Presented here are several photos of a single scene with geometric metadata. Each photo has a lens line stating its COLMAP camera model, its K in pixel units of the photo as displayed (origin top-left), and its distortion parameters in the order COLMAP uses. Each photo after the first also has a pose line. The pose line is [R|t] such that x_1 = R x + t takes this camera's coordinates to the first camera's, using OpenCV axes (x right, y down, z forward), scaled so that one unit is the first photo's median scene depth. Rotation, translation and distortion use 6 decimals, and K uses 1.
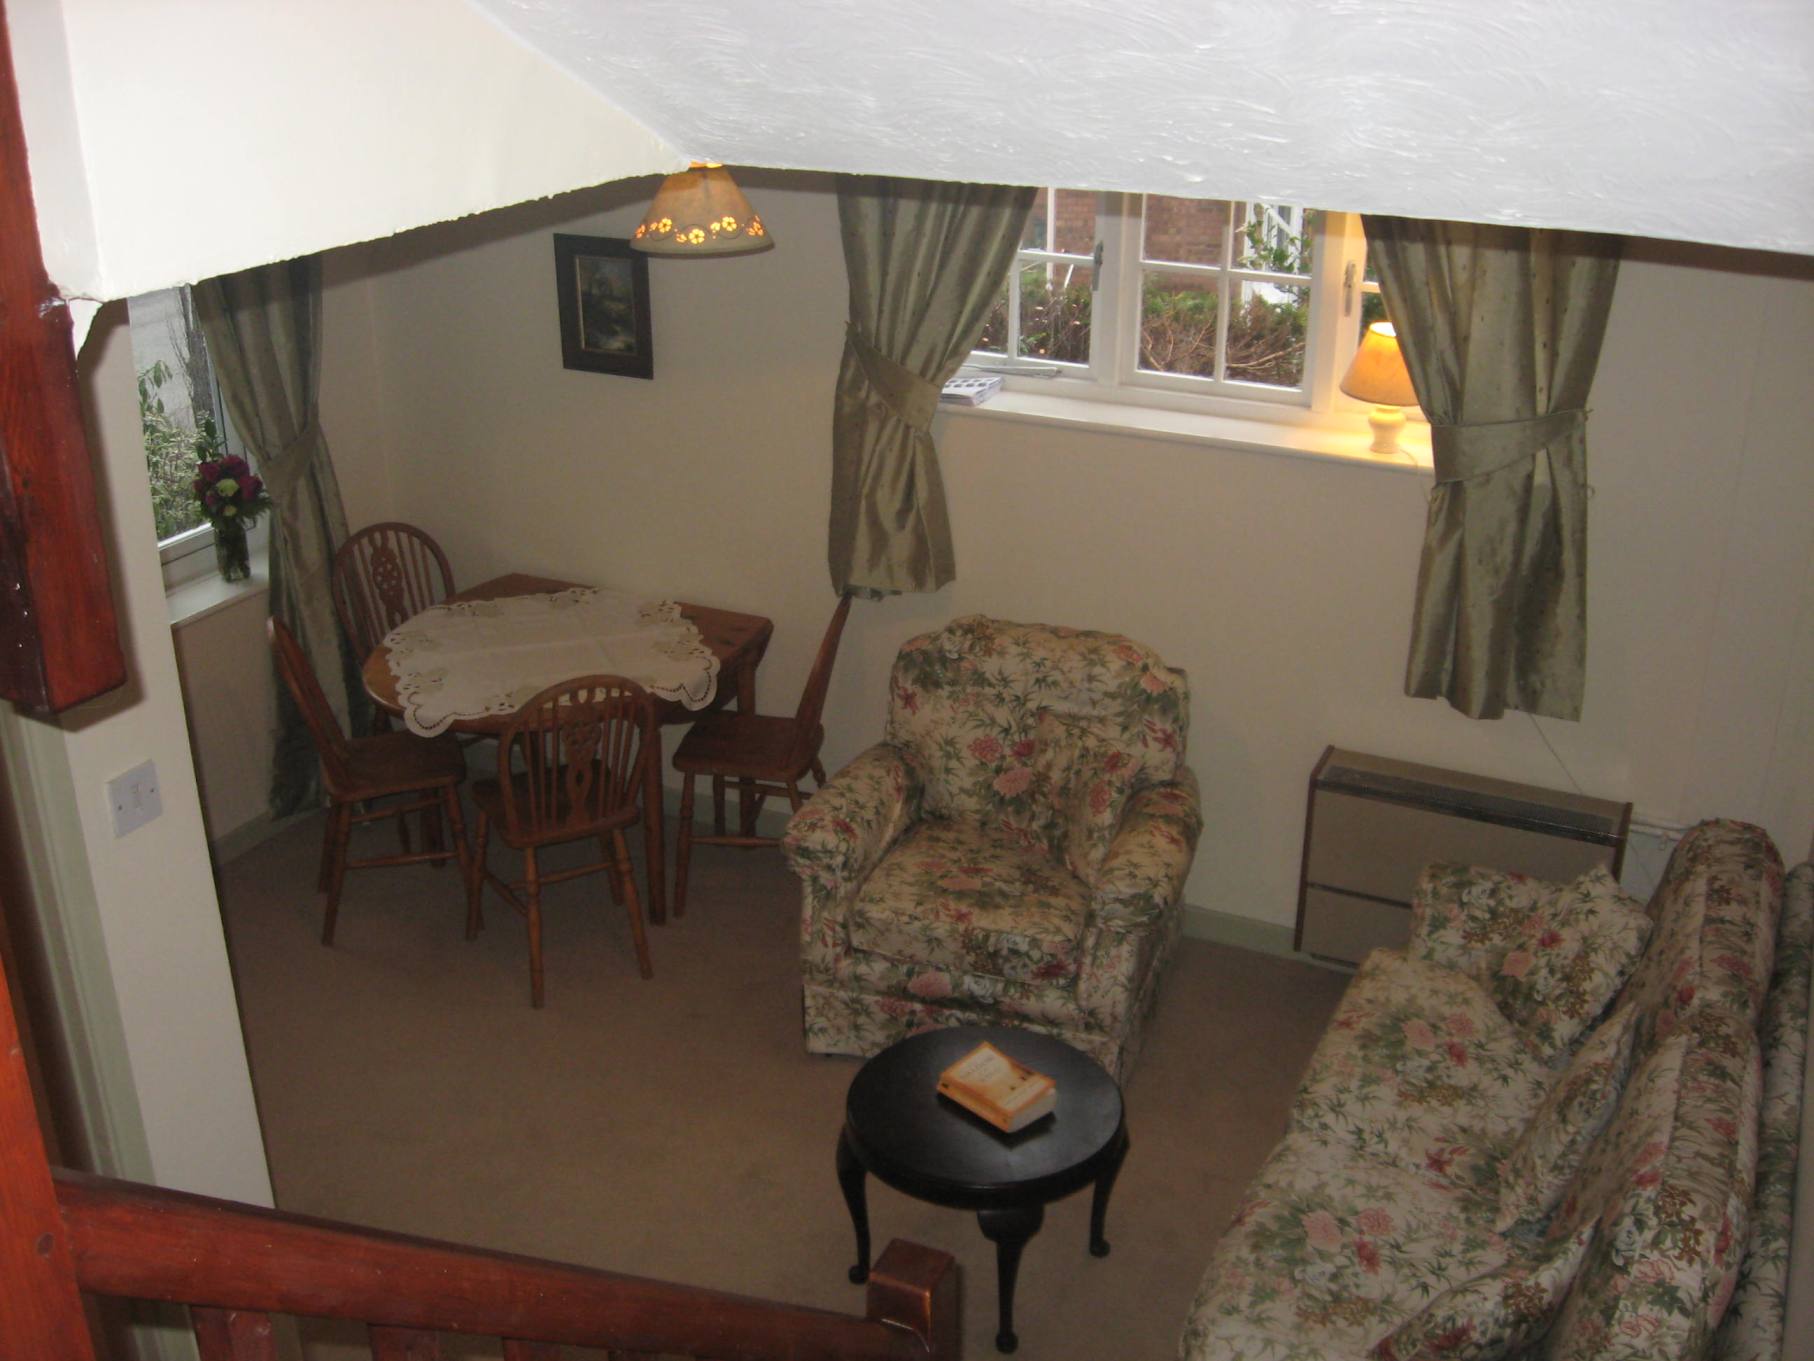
lens RADIAL K [[1892.8, 0, 907.0], [0, 1892.8, 680.5], [0, 0, 1]] dist [-0.124668, 0.044326]
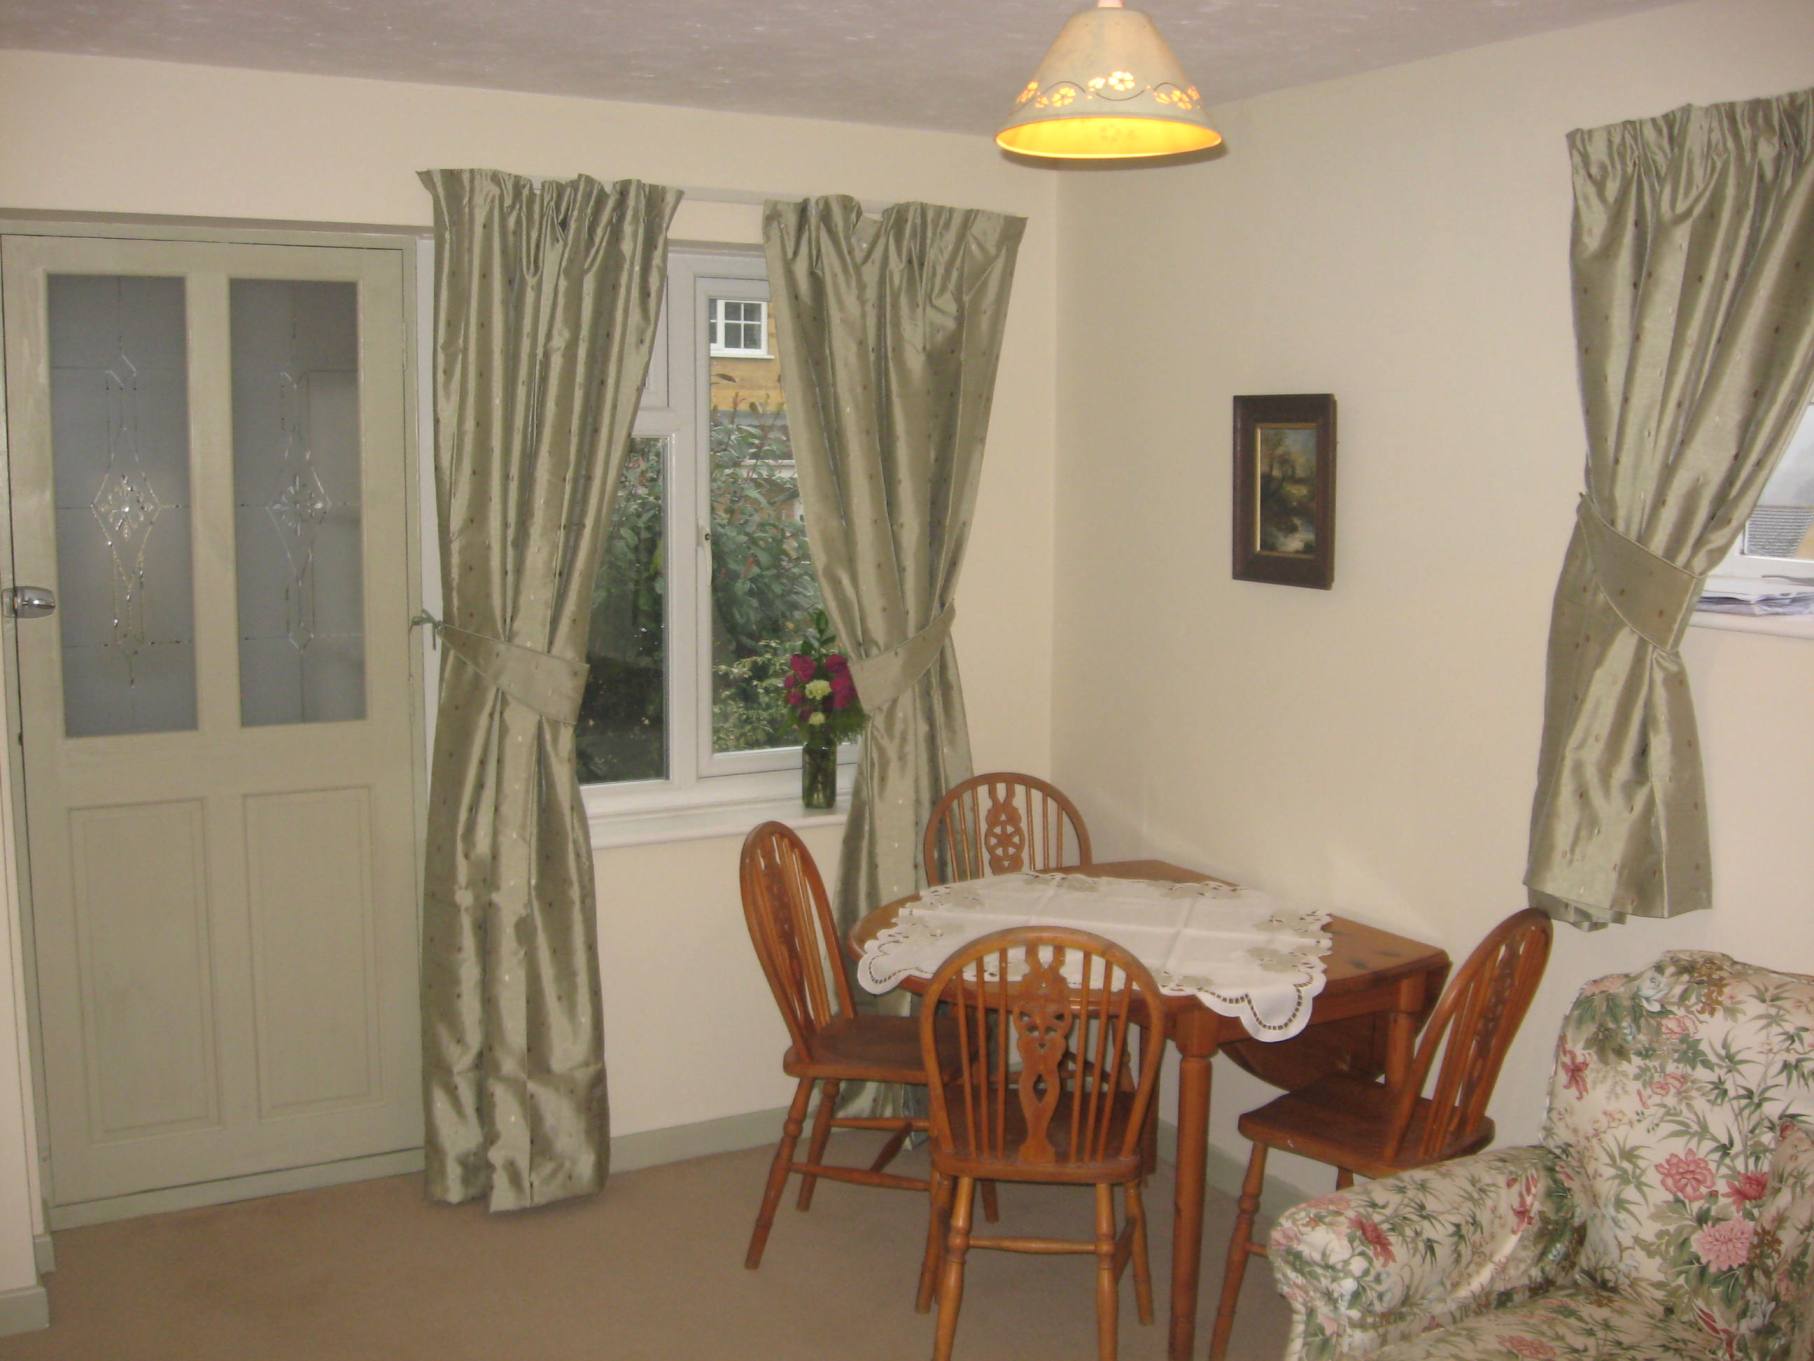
lens RADIAL K [[1892.8, 0, 907.0], [0, 1892.8, 680.5], [0, 0, 1]] dist [-0.124668, 0.044326]
pose [[0.827515, 0.075822, -0.556300, 0.144418], [-0.223570, 0.953394, -0.202625, 0.058517], [0.515009, 0.292047, 0.805899, 0.384800]]
